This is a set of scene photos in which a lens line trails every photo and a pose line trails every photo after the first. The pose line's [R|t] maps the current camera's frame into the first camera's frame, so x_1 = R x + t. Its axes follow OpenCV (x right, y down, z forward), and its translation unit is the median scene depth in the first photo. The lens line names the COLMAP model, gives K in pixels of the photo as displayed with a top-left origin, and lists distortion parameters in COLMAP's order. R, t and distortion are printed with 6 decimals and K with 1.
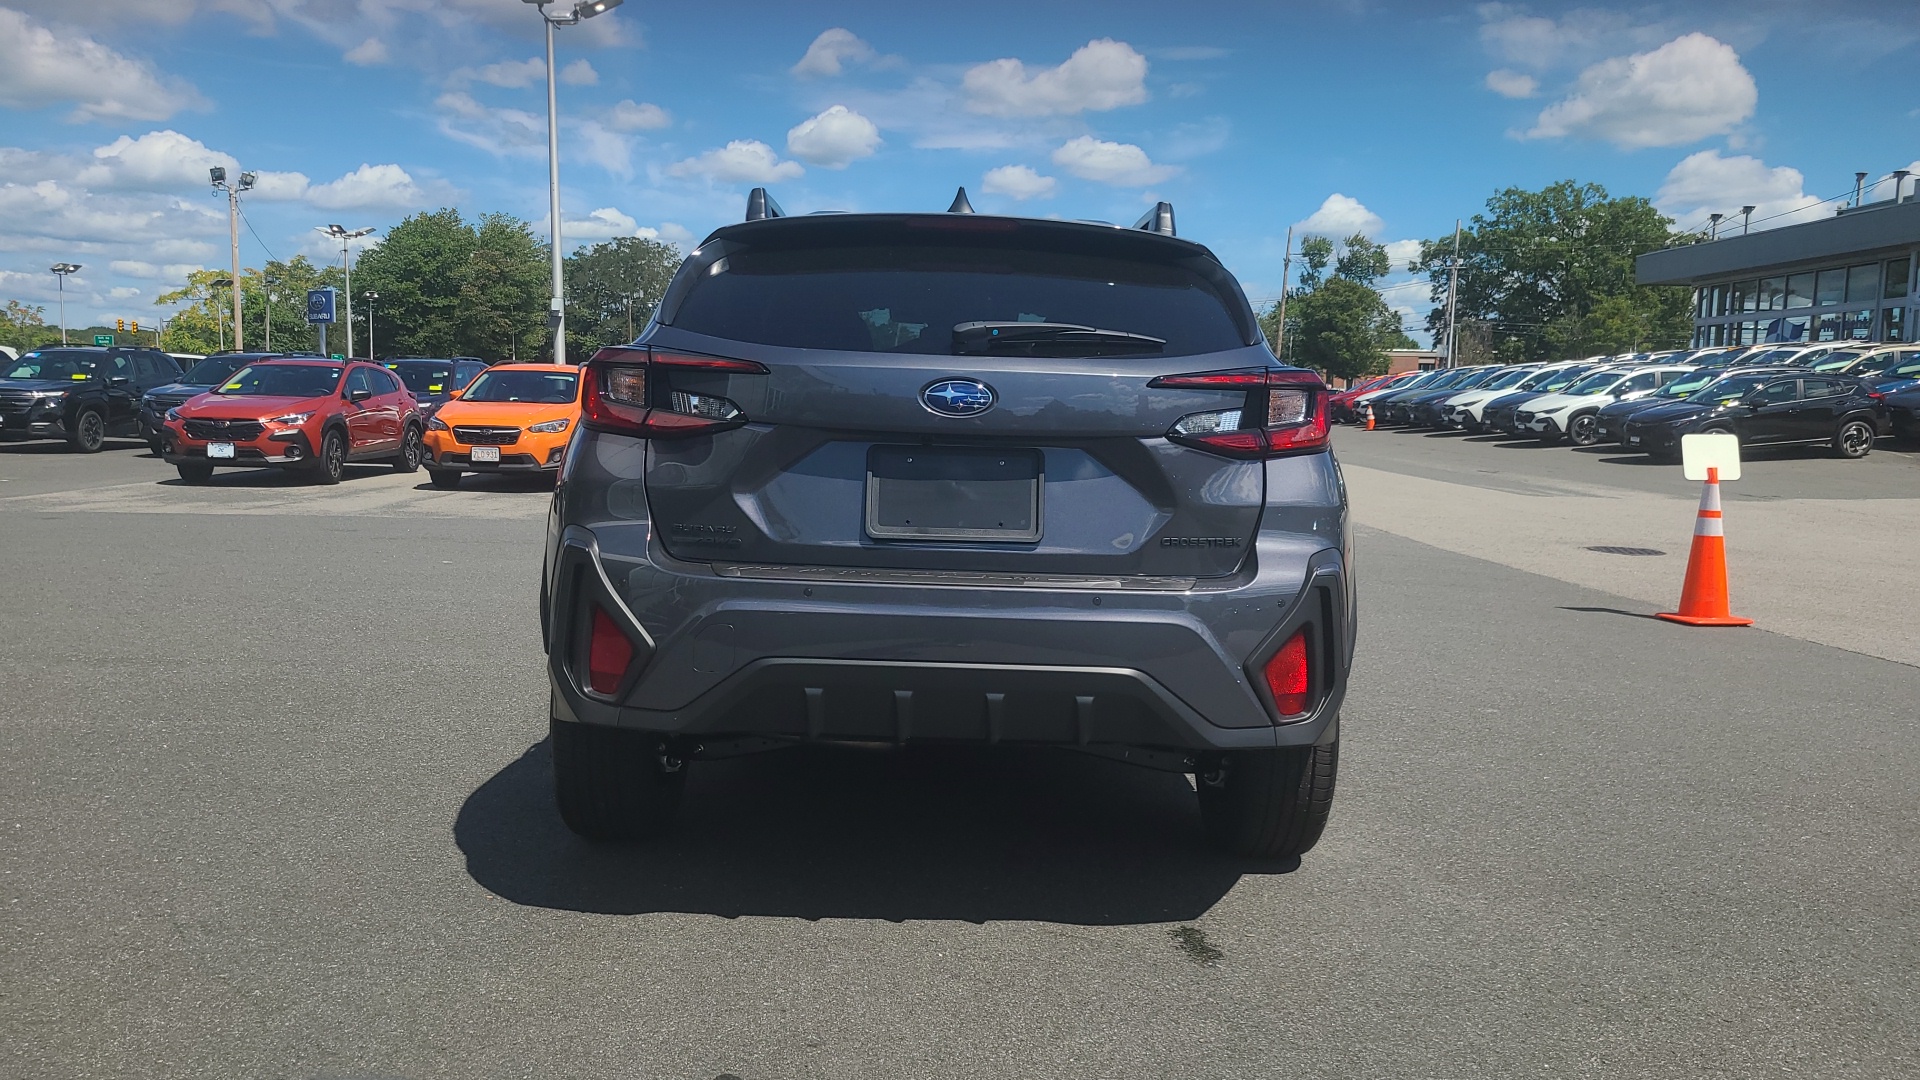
lens RADIAL K [[1441.7, 0, 952.2], [0, 1441.7, 547.7], [0, 0, 1]] dist [0.047075, -0.033327]
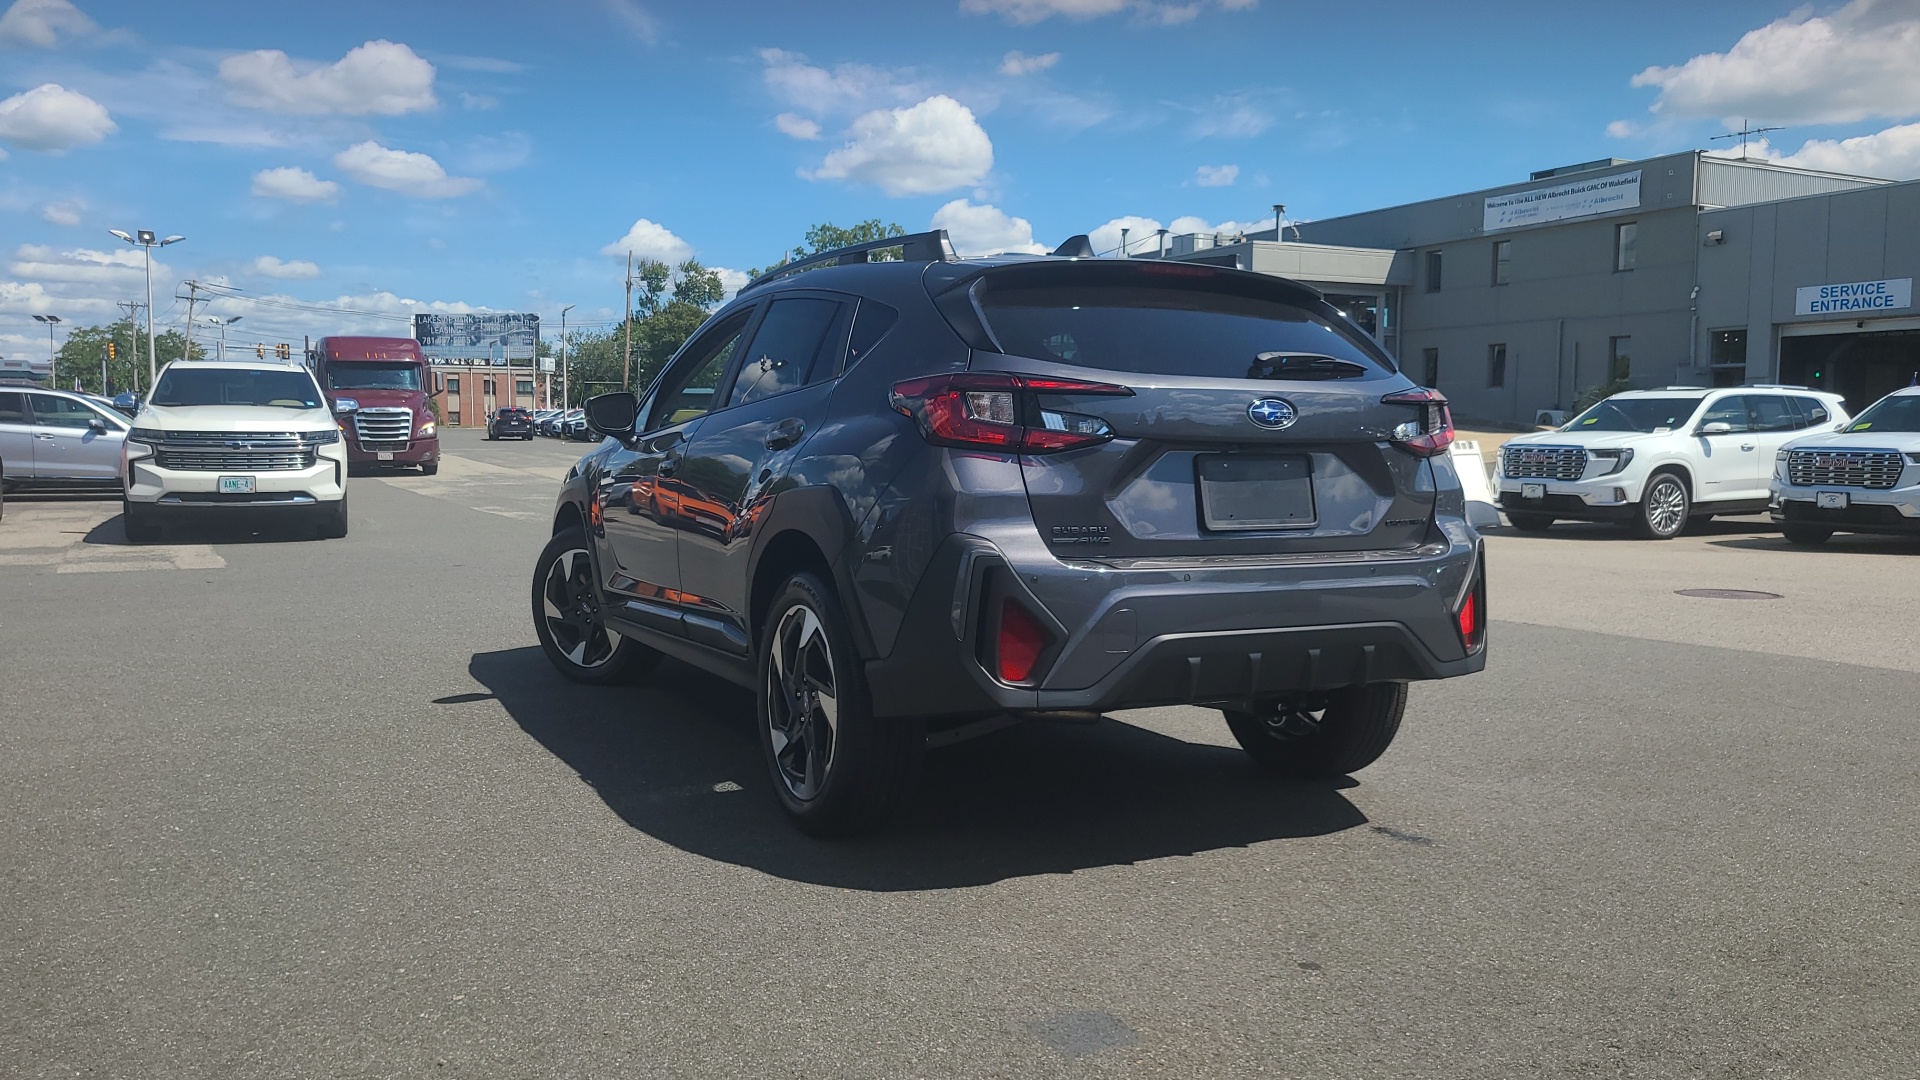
lens RADIAL K [[1441.7, 0, 963.0], [0, 1441.7, 544.2], [0, 0, 1]] dist [0.047075, -0.033327]
pose [[0.891494, -0.051496, 0.450095, -0.767846], [0.059222, 0.998240, -0.003088, -0.003641], [-0.449144, 0.029409, 0.892975, 0.017035]]
